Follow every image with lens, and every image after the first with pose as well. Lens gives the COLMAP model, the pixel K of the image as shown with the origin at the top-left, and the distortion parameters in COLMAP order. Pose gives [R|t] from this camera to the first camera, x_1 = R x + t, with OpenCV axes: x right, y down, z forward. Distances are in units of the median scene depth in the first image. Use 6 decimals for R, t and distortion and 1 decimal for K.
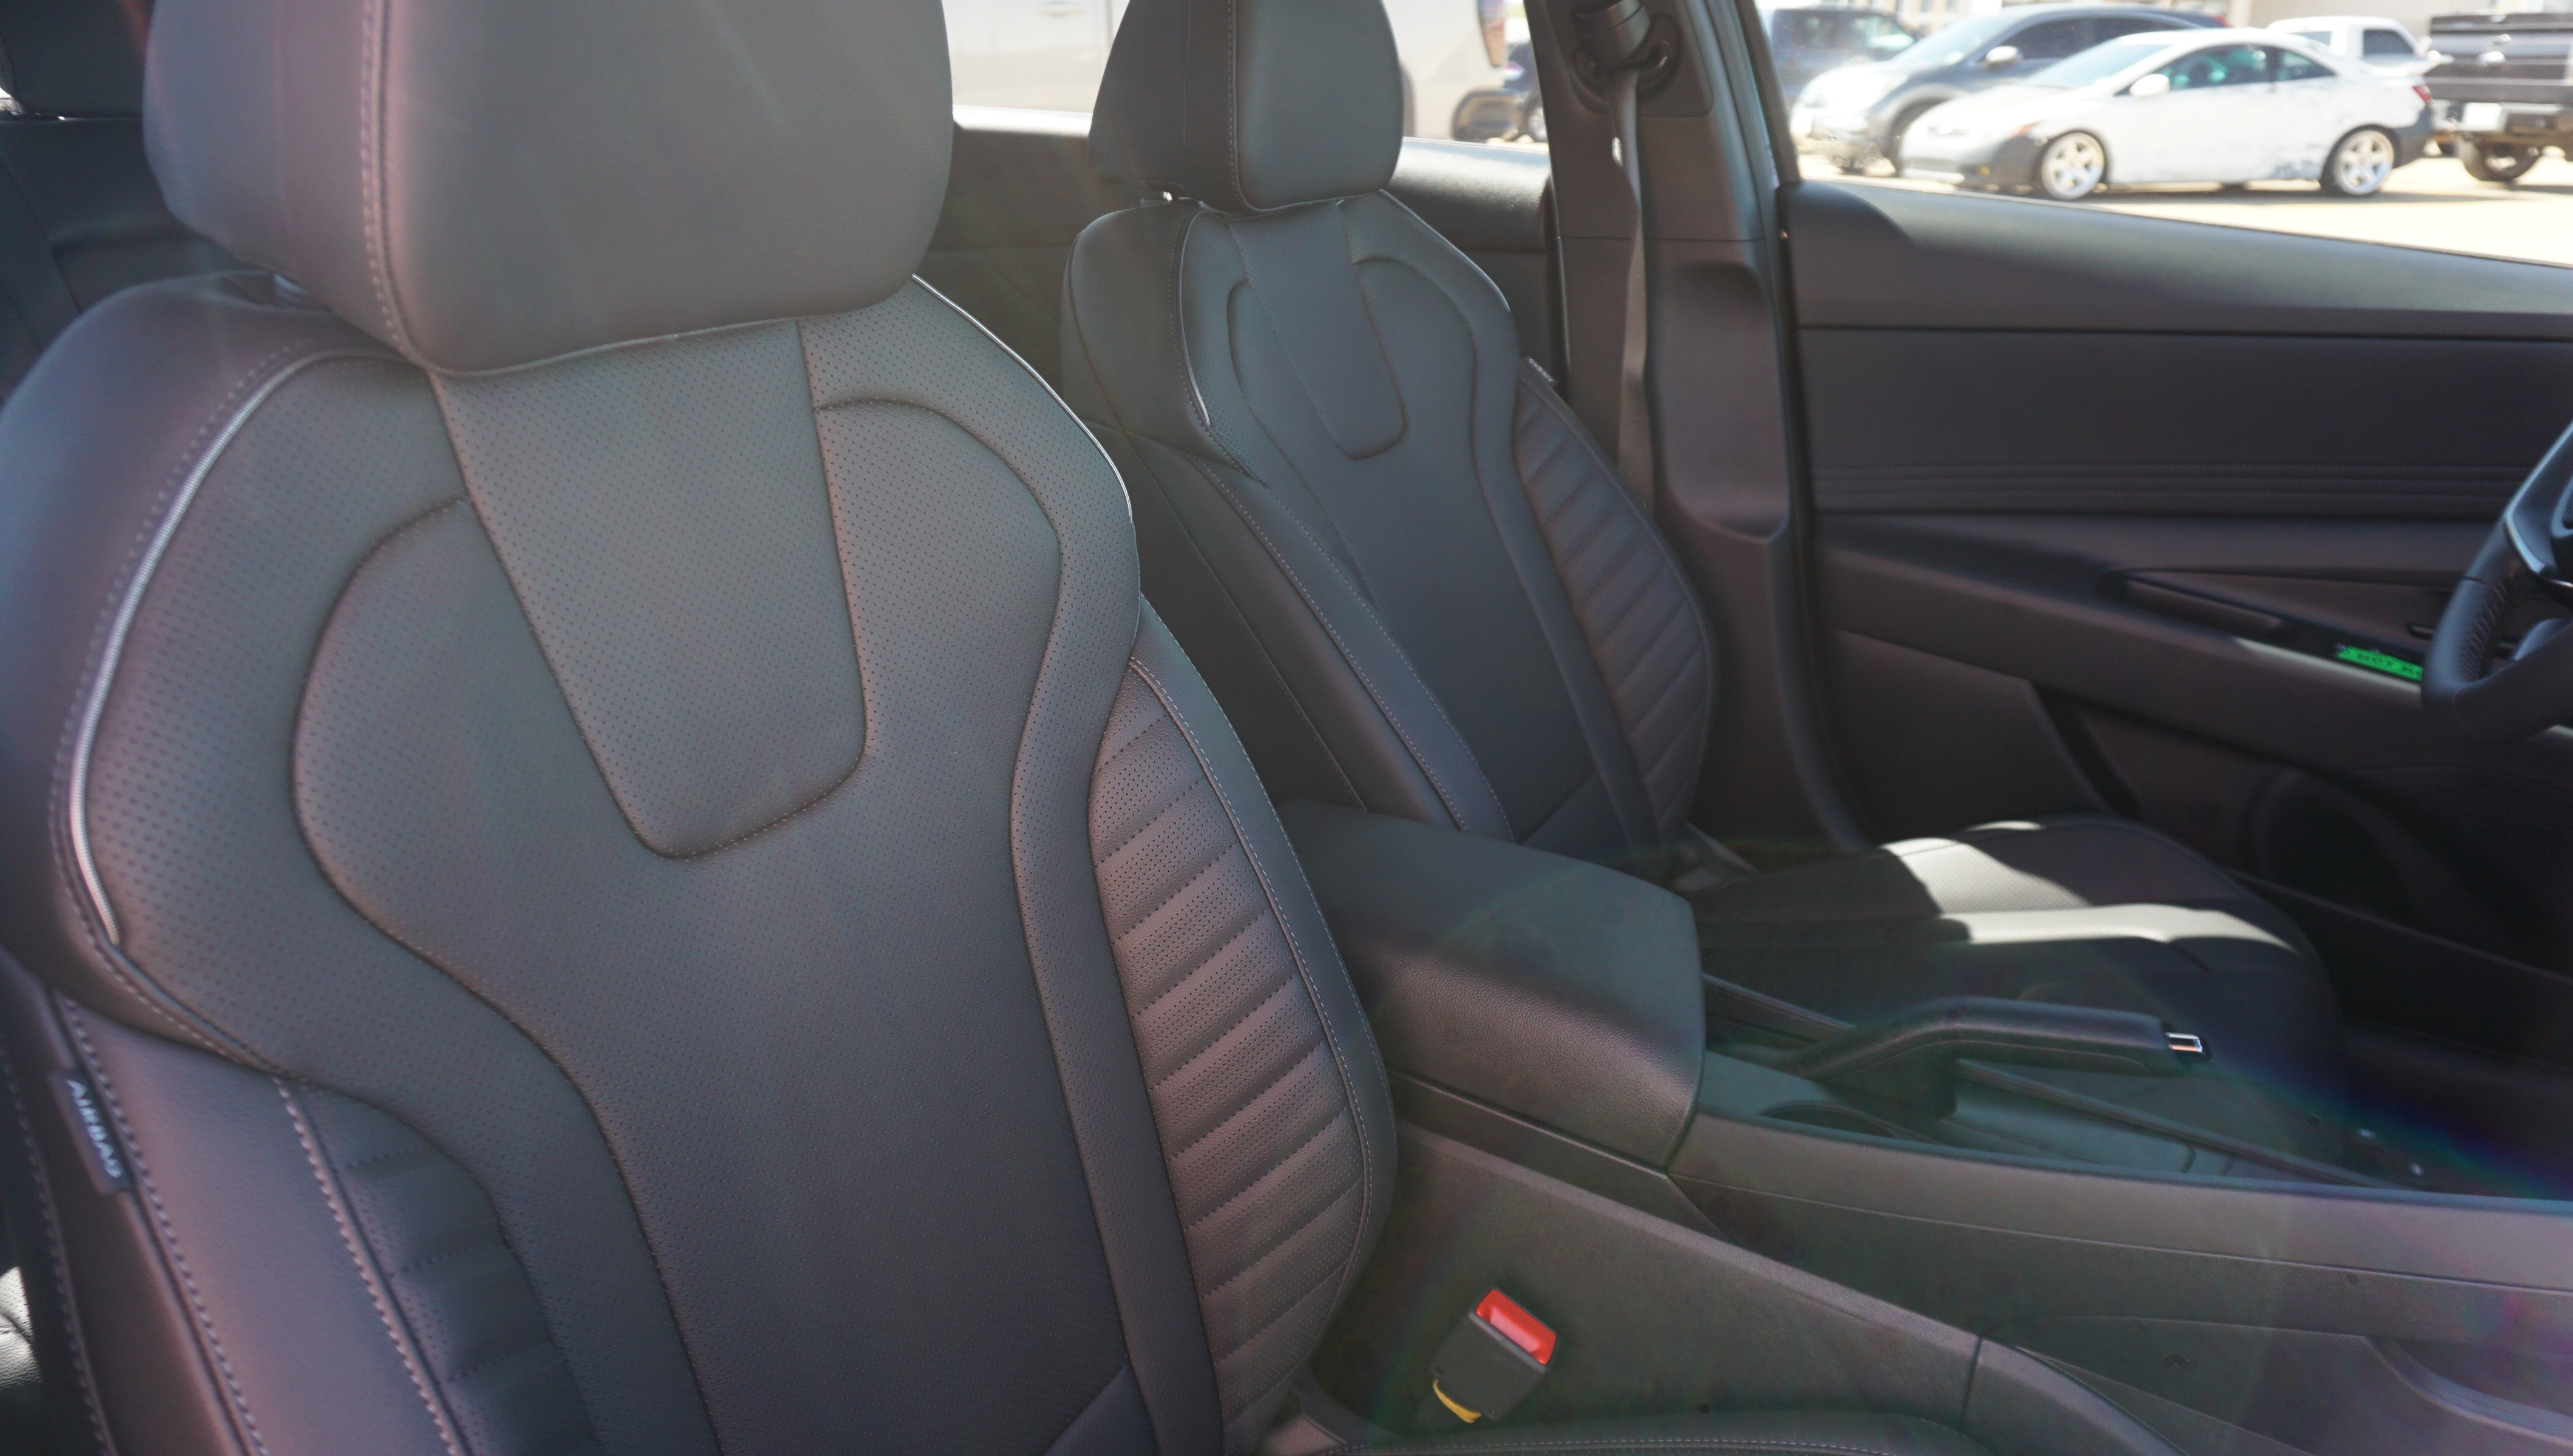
lens RADIAL K [[1717.9, 0, 1269.4], [0, 1717.9, 720.3], [0, 0, 1]] dist [-0.063982, 0.053951]
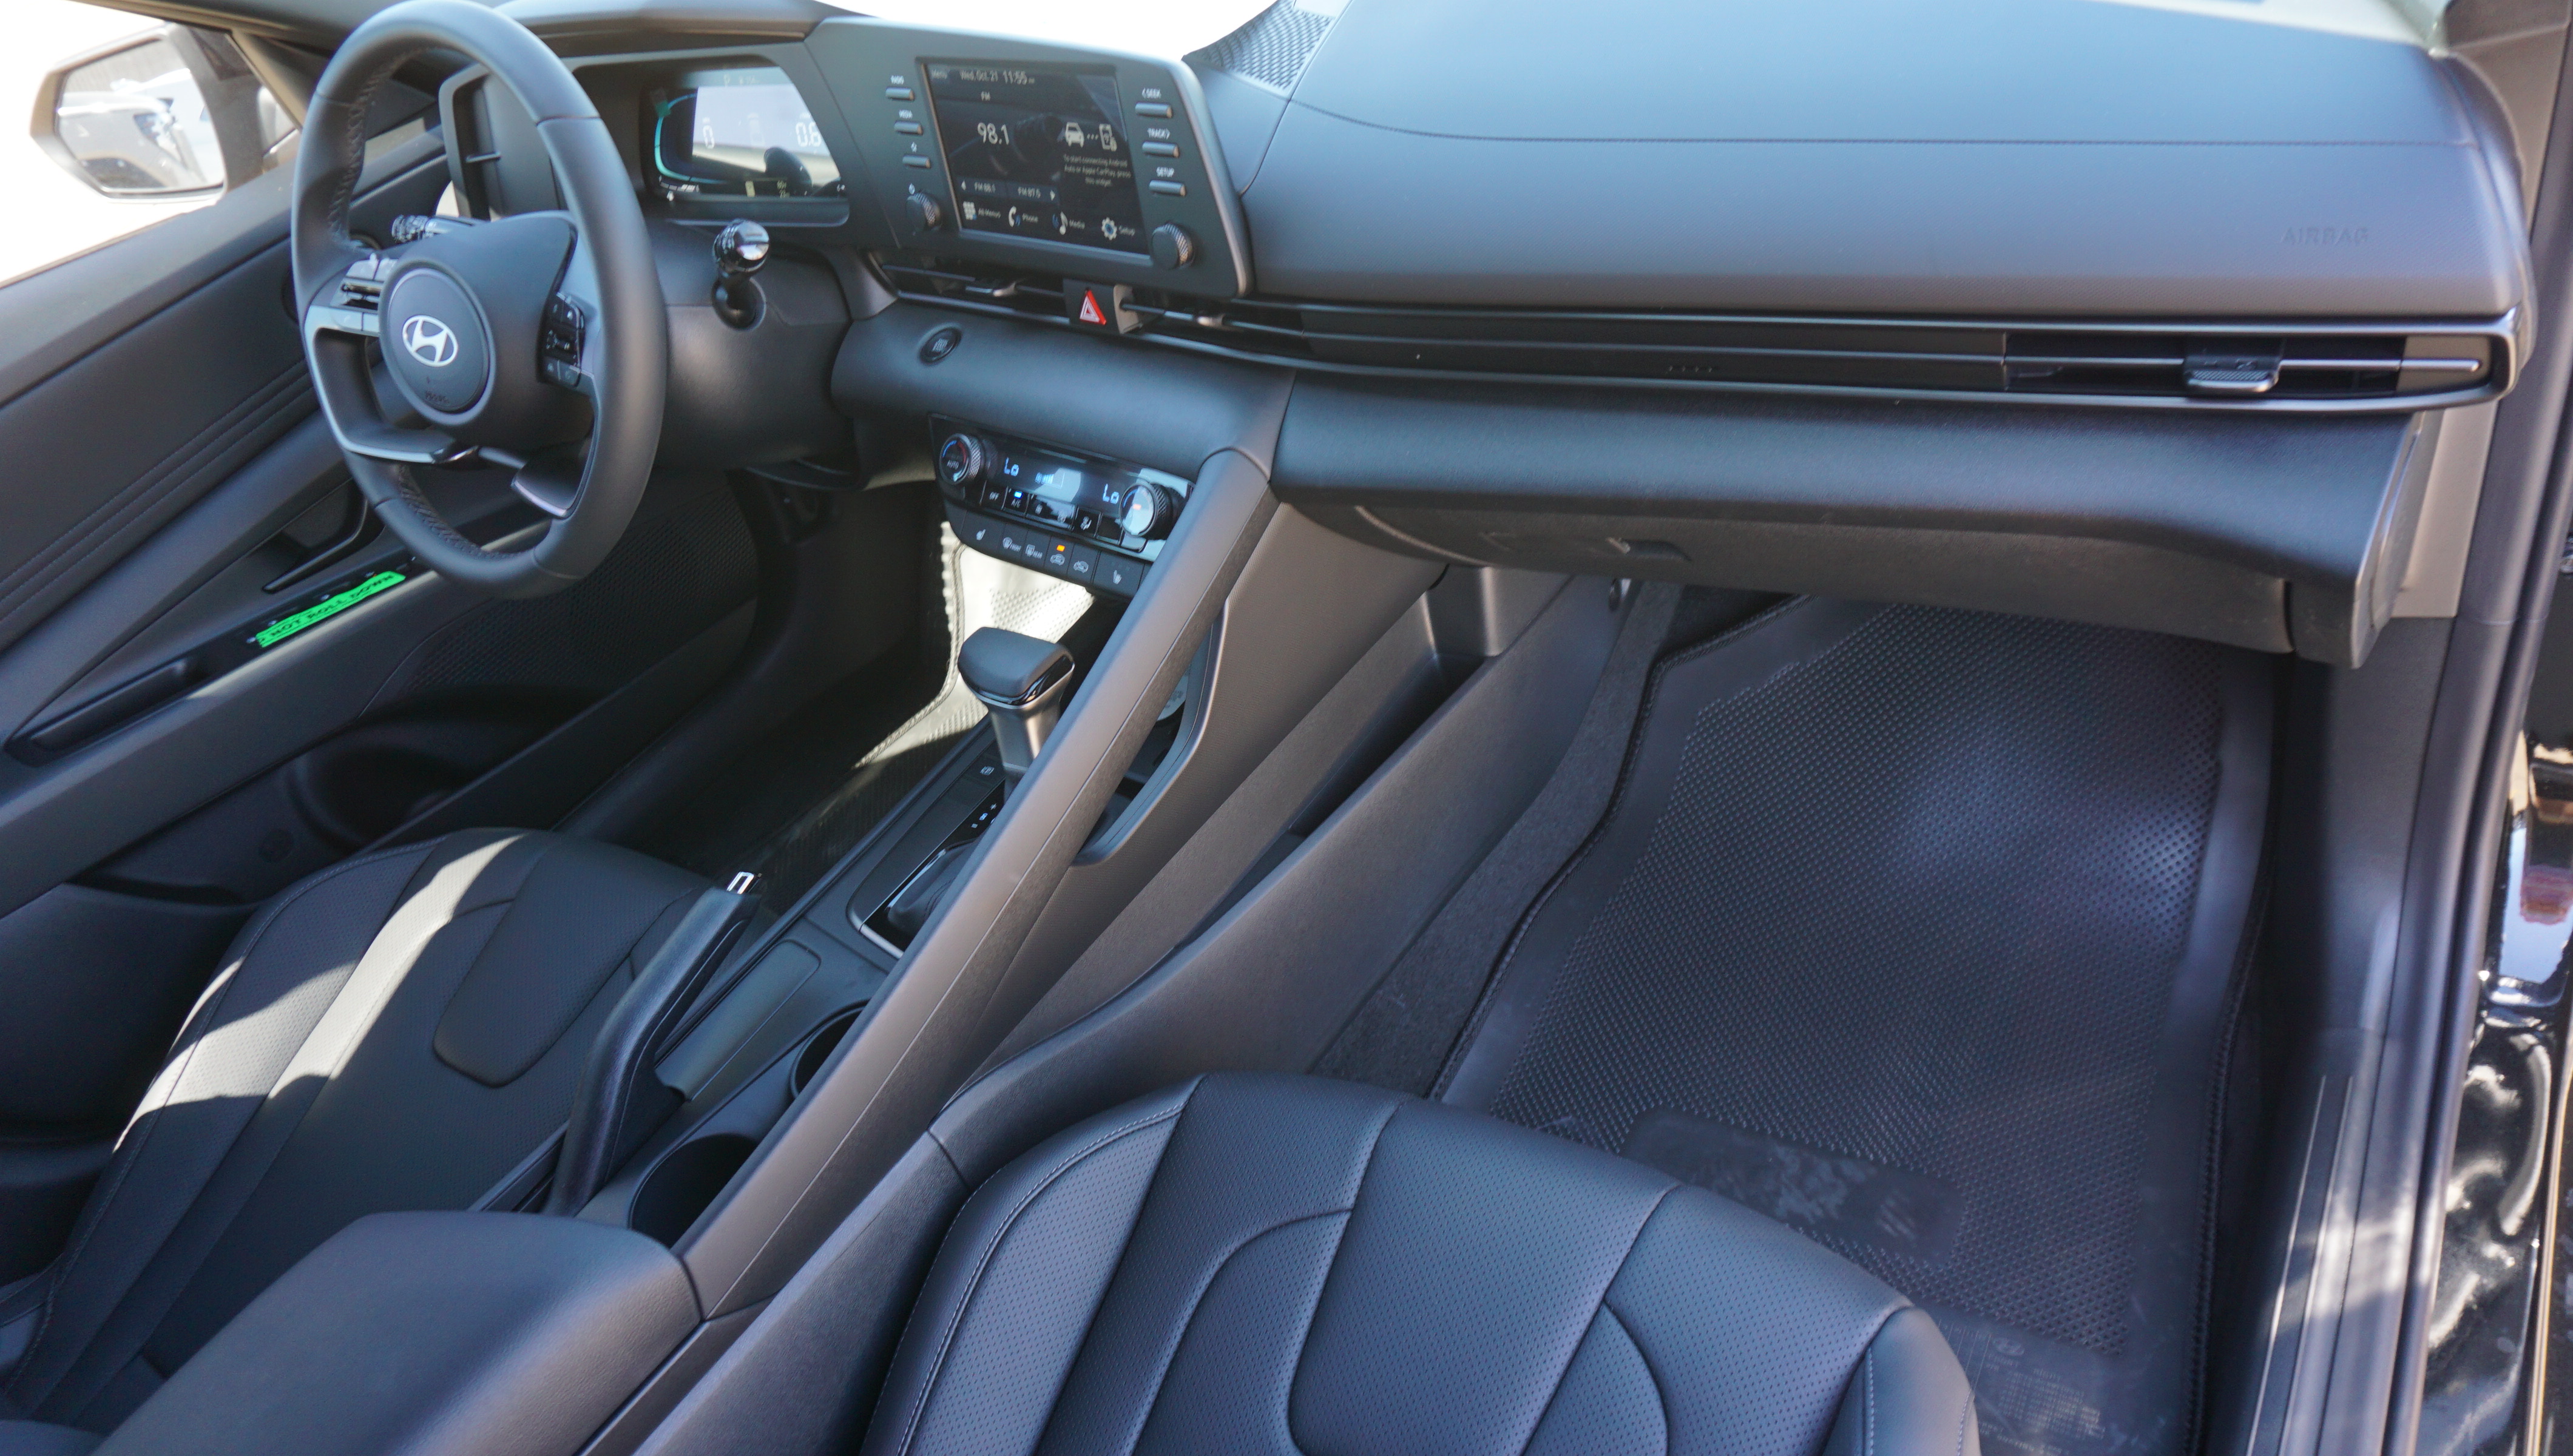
lens RADIAL K [[1720.5, 0, 1287.7], [0, 1720.5, 712.8], [0, 0, 1]] dist [-0.039681, 0.026902]
pose [[0.015393, -0.601596, 0.798652, -0.209703], [0.574278, 0.659184, 0.485471, -0.155851], [-0.818516, 0.451175, 0.355630, 0.137979]]
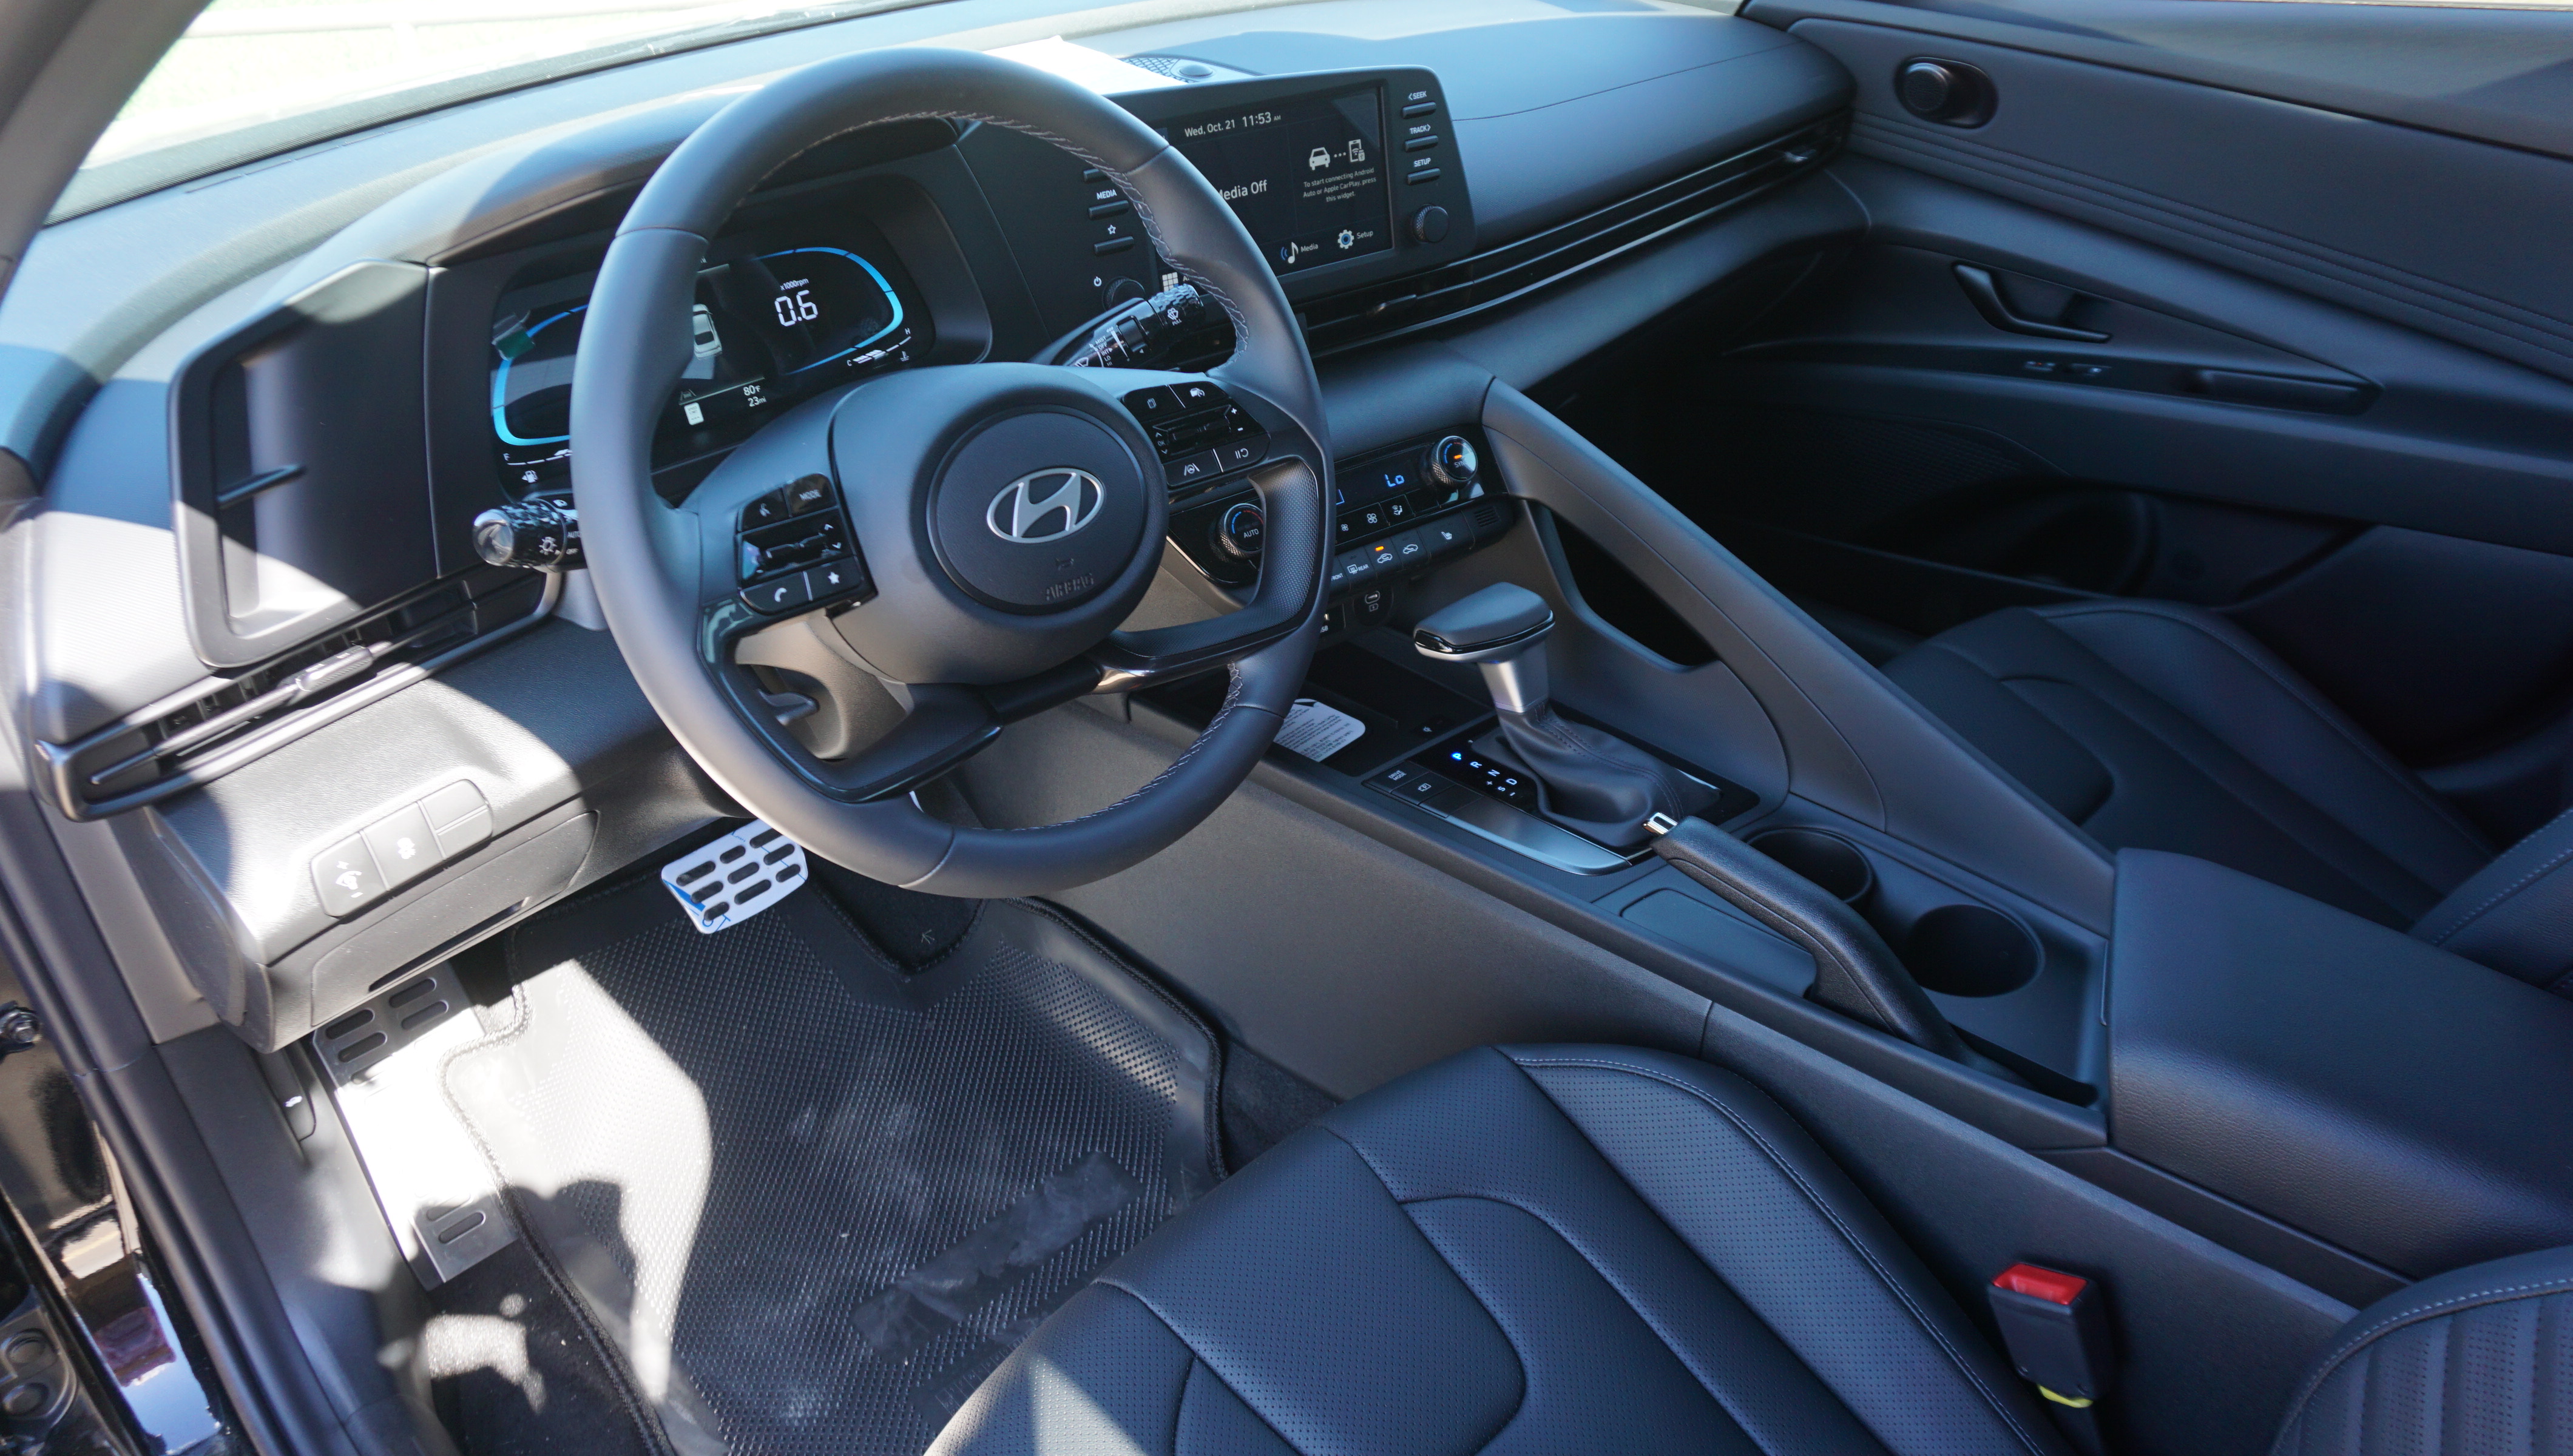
lens RADIAL K [[1720.5, 0, 1287.7], [0, 1720.5, 712.8], [0, 0, 1]] dist [-0.039681, 0.026902]
pose [[-0.968307, -0.099682, 0.229008, 0.336941], [0.127311, 0.591858, 0.795925, -0.516064], [-0.214880, 0.799855, -0.560409, 1.049235]]
